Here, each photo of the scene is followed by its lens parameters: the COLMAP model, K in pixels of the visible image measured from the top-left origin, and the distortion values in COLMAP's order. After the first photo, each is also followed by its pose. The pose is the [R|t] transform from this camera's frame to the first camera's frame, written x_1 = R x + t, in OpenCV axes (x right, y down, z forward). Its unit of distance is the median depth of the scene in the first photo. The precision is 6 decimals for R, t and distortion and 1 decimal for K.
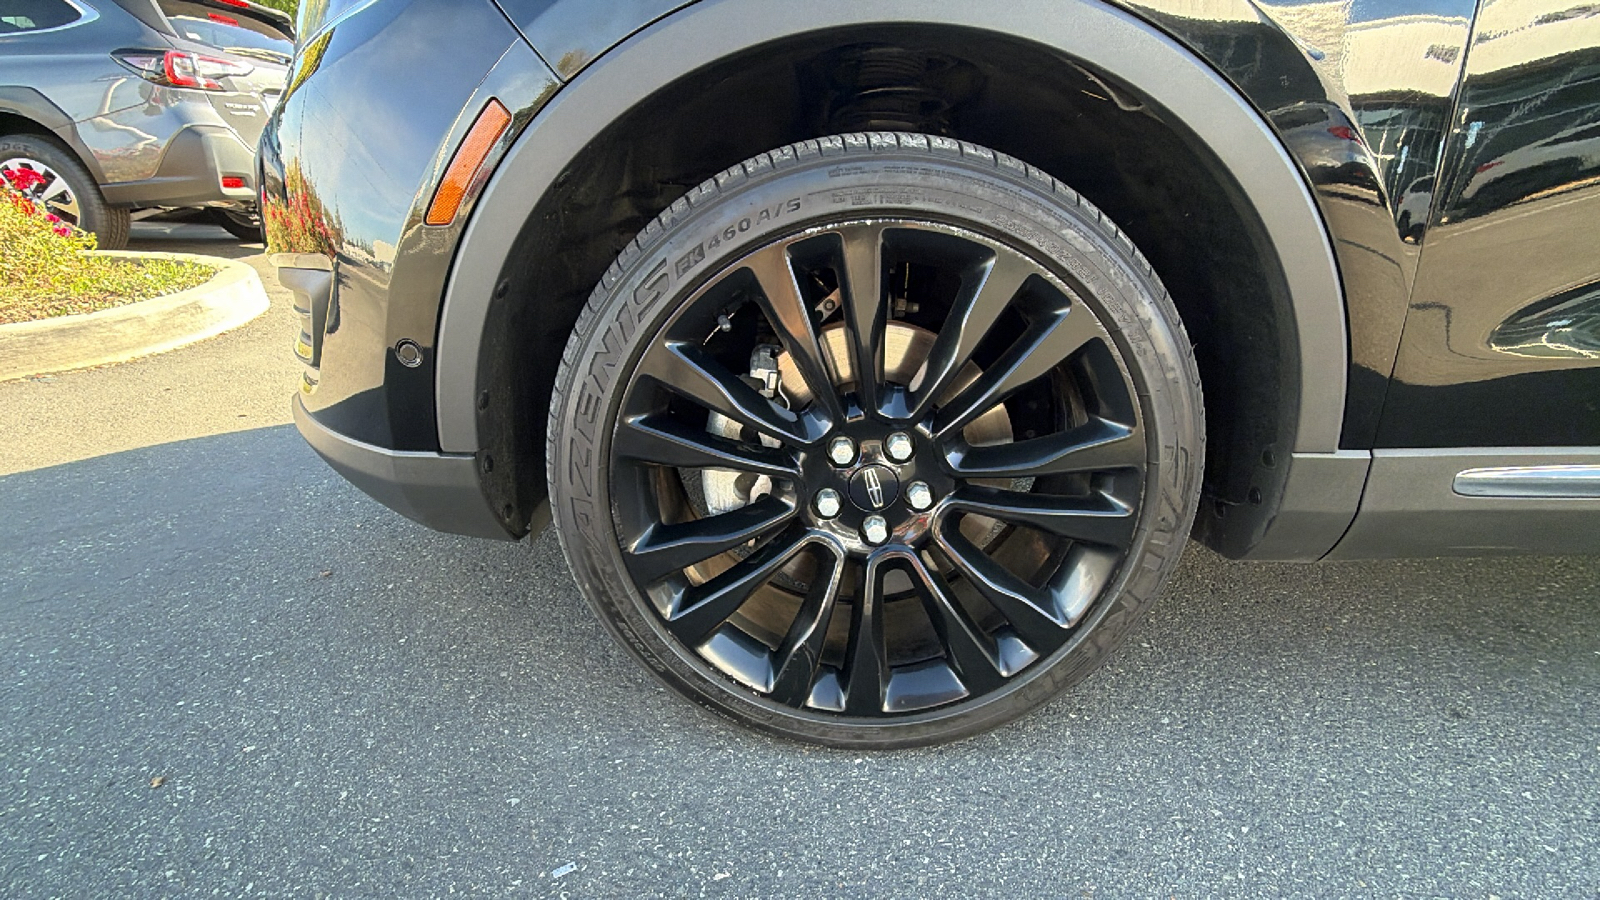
lens RADIAL K [[730.5, 0, 797.2], [0, 730.5, 455.9], [0, 0, 1]] dist [0.002342, -0.001325]
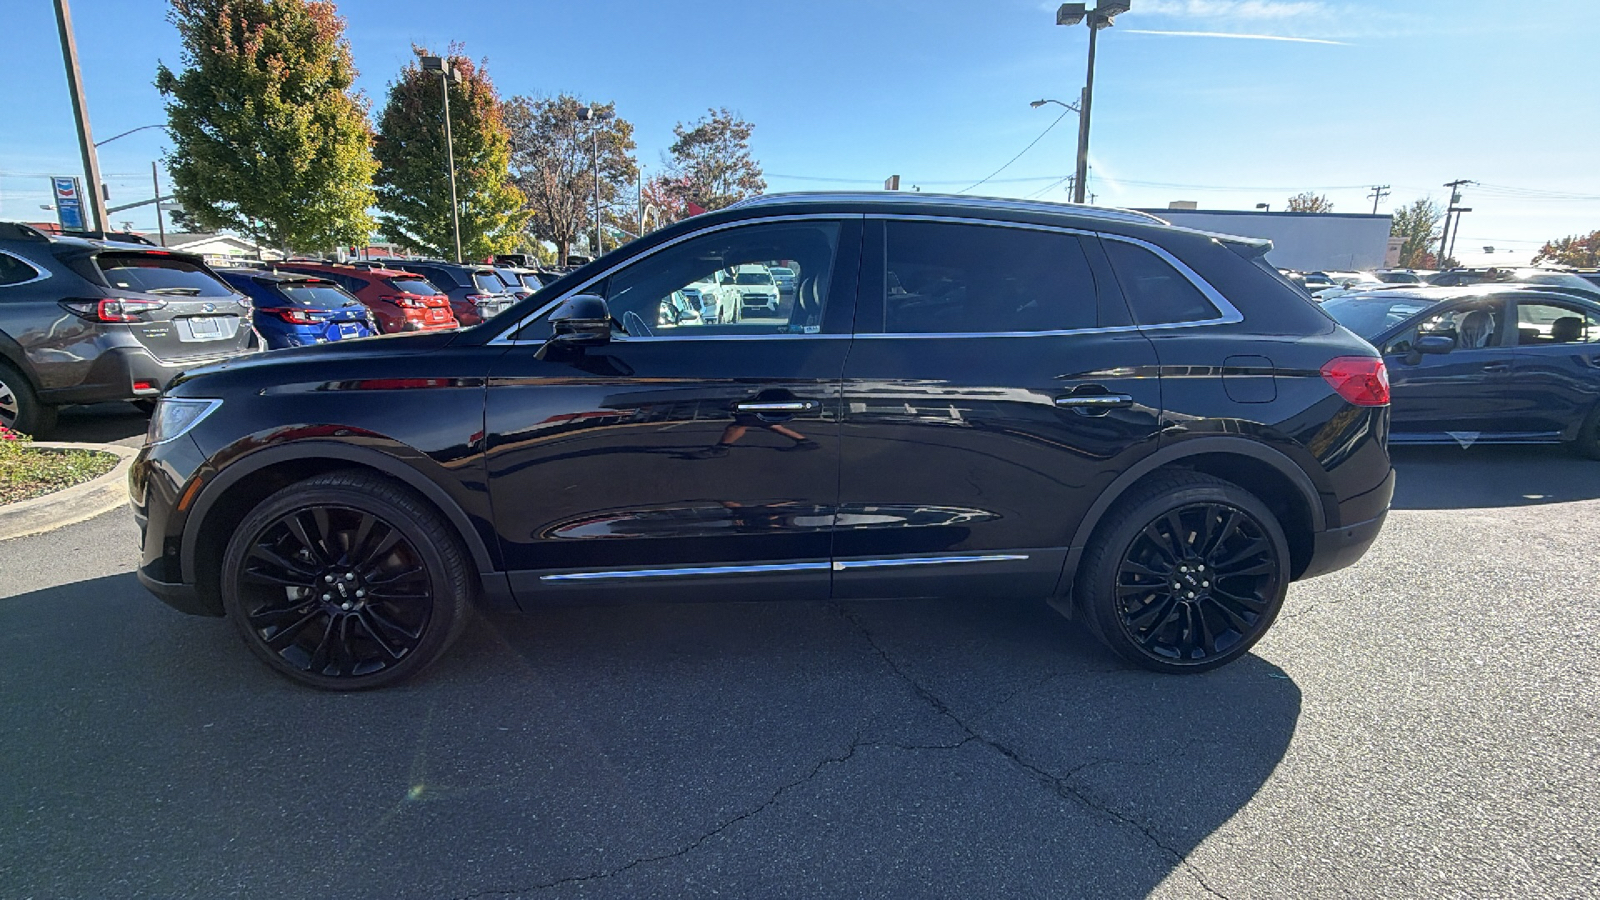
lens RADIAL K [[730.5, 0, 785.7], [0, 730.5, 460.2], [0, 0, 1]] dist [0.002342, -0.001325]
pose [[0.997318, -0.020661, 0.070218, 0.530371], [0.031414, 0.987309, -0.155671, 0.013143], [-0.066110, 0.157459, 0.985310, -0.650774]]
